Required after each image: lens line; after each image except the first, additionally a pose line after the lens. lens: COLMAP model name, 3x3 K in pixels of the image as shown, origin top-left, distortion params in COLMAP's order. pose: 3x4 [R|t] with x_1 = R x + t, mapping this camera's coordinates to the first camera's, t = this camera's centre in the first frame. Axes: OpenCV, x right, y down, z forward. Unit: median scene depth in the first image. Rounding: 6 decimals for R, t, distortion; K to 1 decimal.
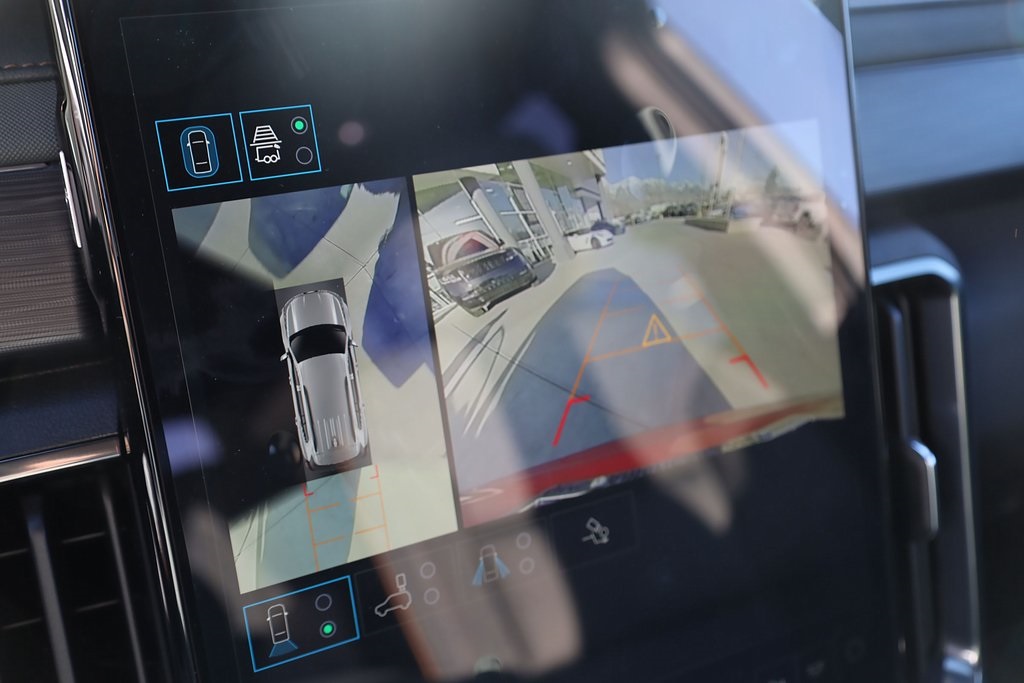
lens RADIAL K [[1220.4, 0, 511.4], [0, 1220.4, 340.2], [0, 0, 1]] dist [0.018461, 0.023186]
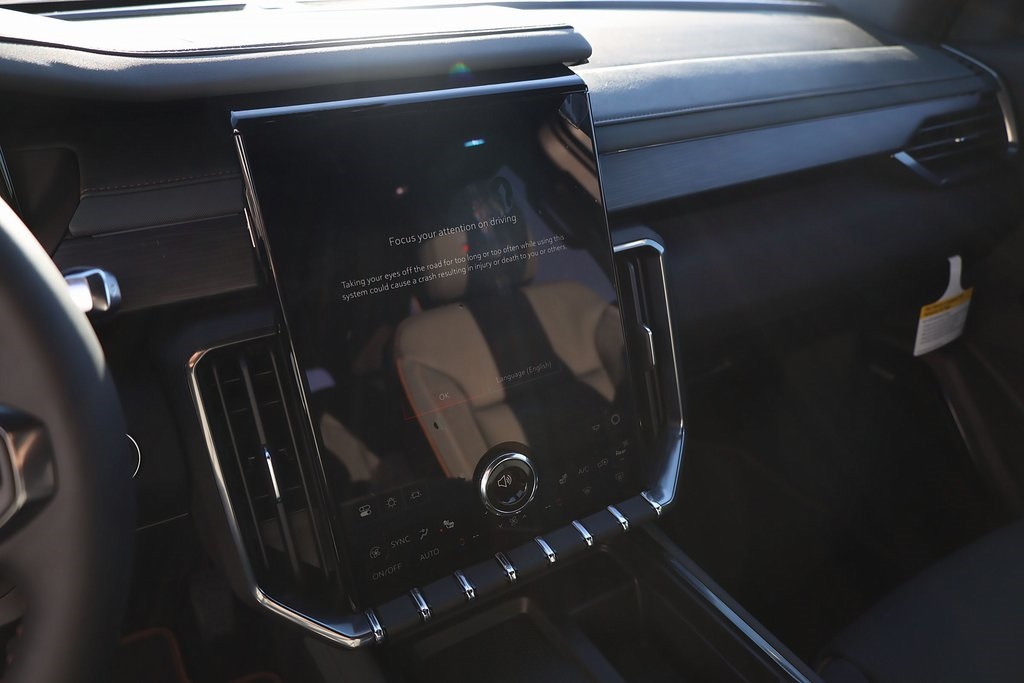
lens RADIAL K [[733.3, 0, 512.0], [0, 733.3, 341.5], [0, 0, 1]] dist [-0.006081, -0.002690]
pose [[0.998770, -0.048597, -0.009831, 0.134853], [0.048900, 0.998244, 0.033432, 0.072868], [0.008189, -0.033872, 0.999393, -0.378057]]
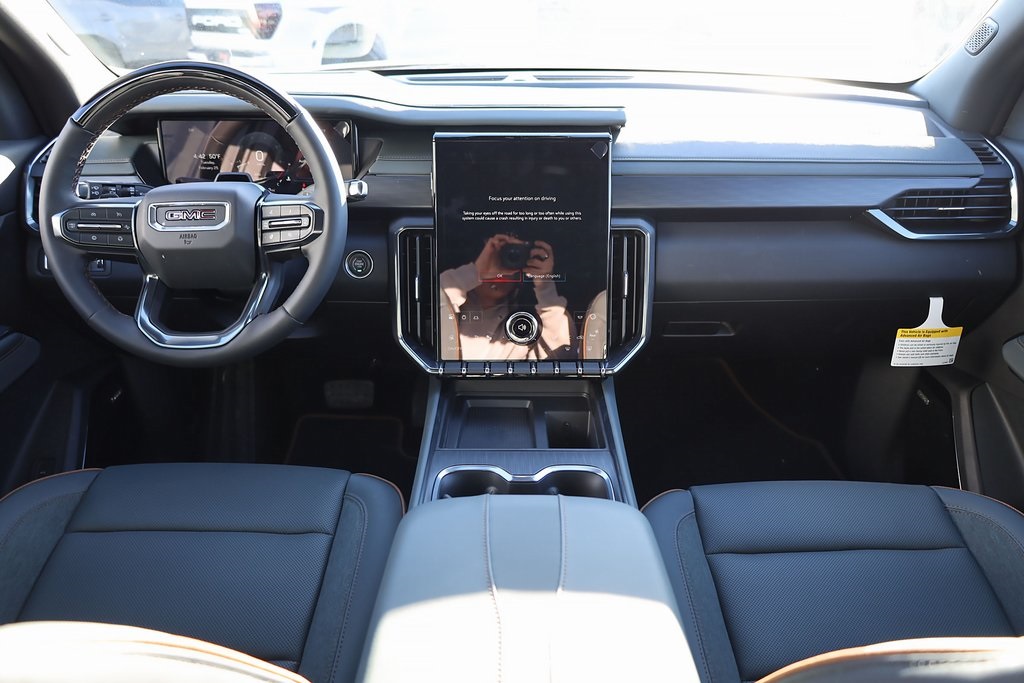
lens RADIAL K [[701.3, 0, 517.6], [0, 701.3, 344.2], [0, 0, 1]] dist [-0.011156, -0.004016]
pose [[0.876310, 0.184560, -0.444993, 1.363875], [-0.188319, 0.981441, 0.036199, 0.375332], [0.443415, 0.052080, 0.894802, -1.461510]]
